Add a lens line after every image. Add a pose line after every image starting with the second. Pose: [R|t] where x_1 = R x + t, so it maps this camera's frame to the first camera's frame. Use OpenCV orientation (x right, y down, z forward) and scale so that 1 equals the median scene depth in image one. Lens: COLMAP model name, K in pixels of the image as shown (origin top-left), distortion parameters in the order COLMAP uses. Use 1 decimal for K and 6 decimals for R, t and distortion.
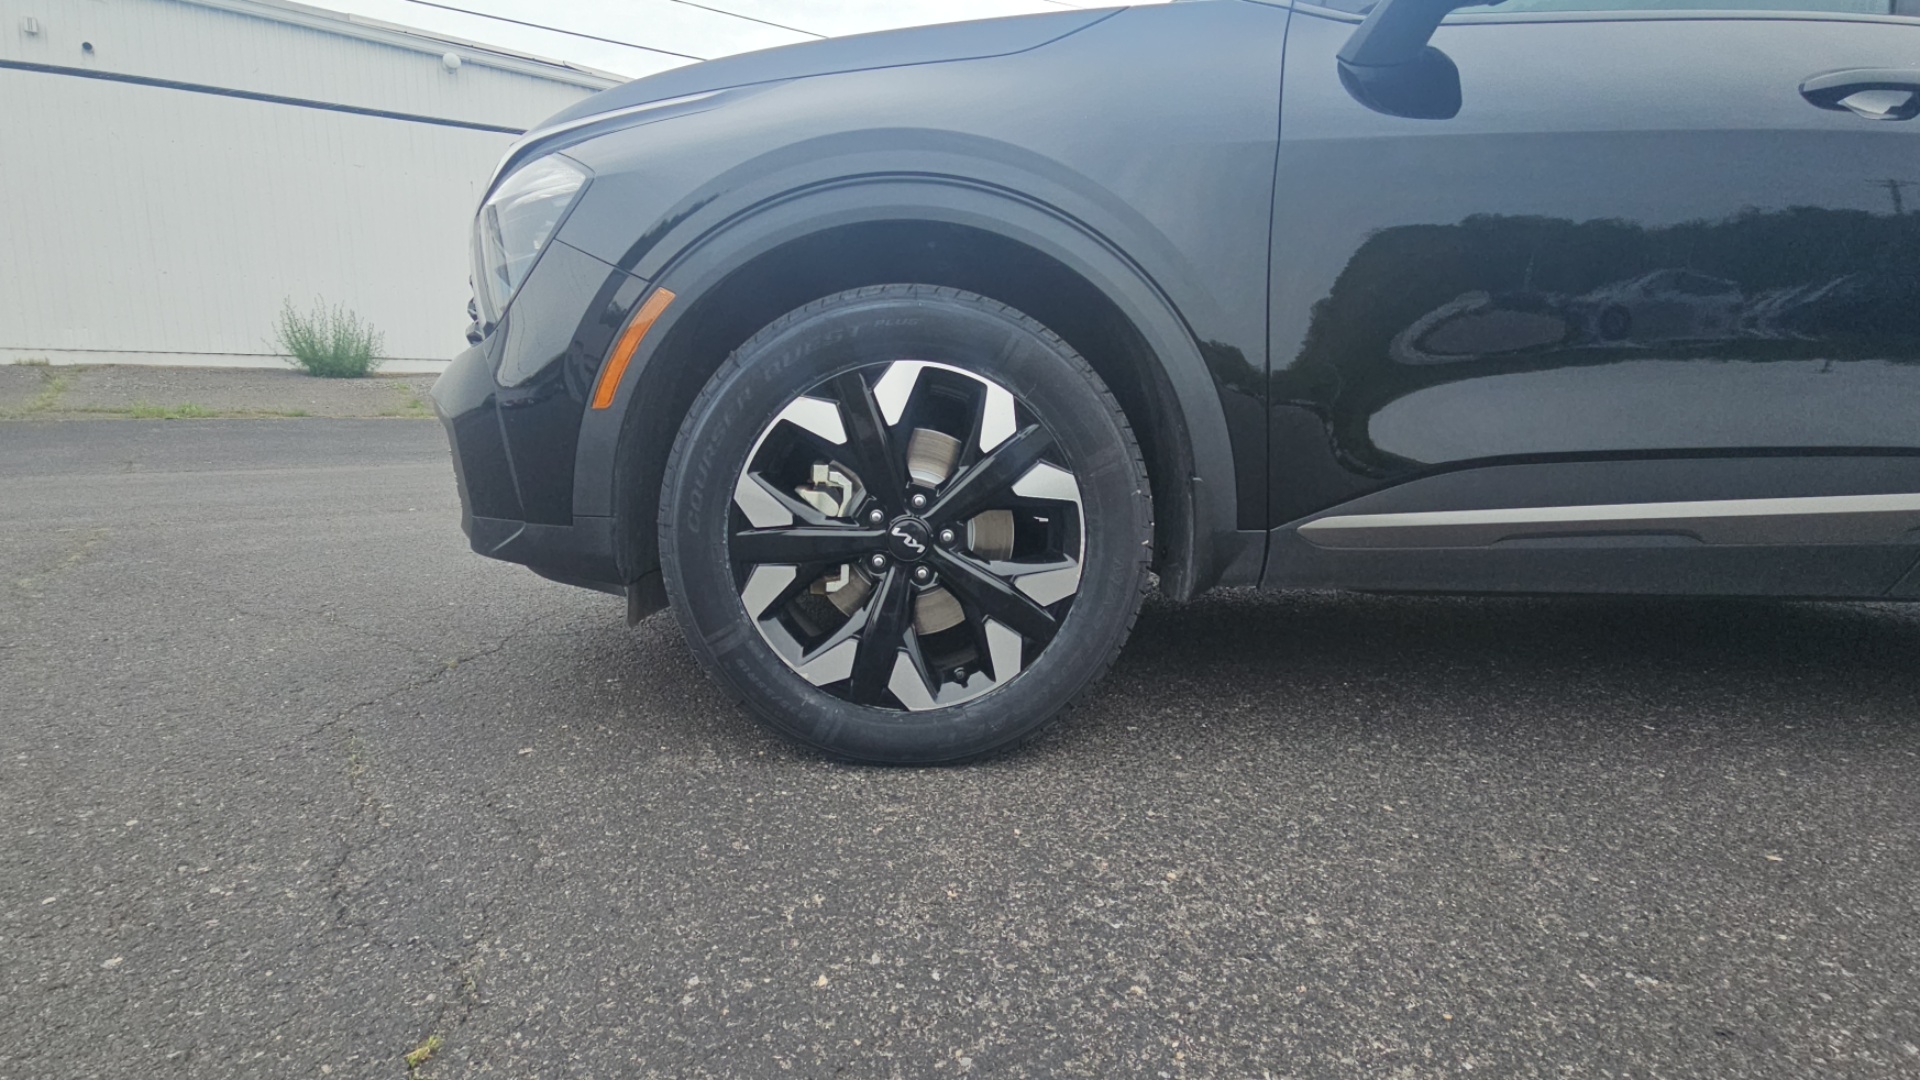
lens RADIAL K [[859.7, 0, 957.4], [0, 859.7, 531.7], [0, 0, 1]] dist [0.011383, -0.009121]
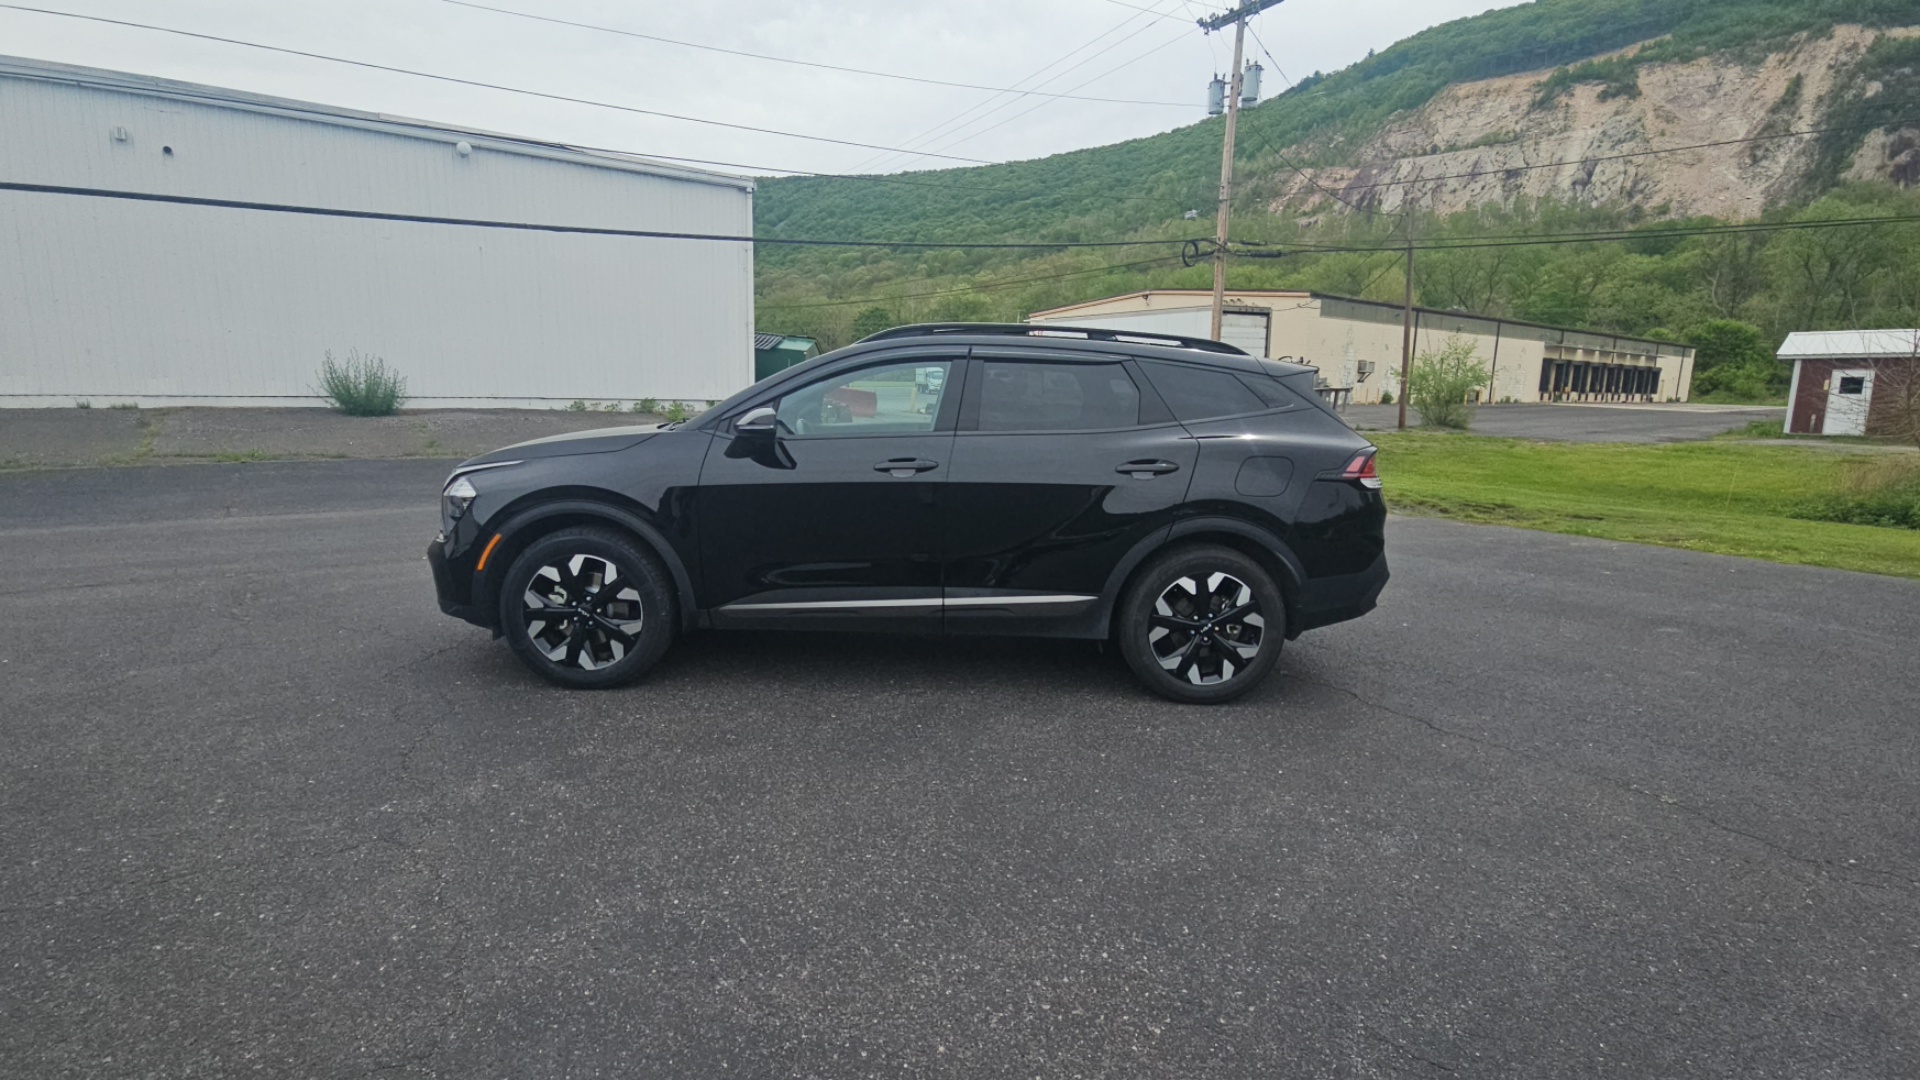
lens RADIAL K [[859.7, 0, 953.8], [0, 859.7, 534.6], [0, 0, 1]] dist [0.011383, -0.009121]
pose [[0.999759, 0.009988, -0.019524, 1.233911], [-0.009861, 0.999930, 0.006596, -0.281928], [0.019589, -0.006402, 0.999788, -1.885400]]
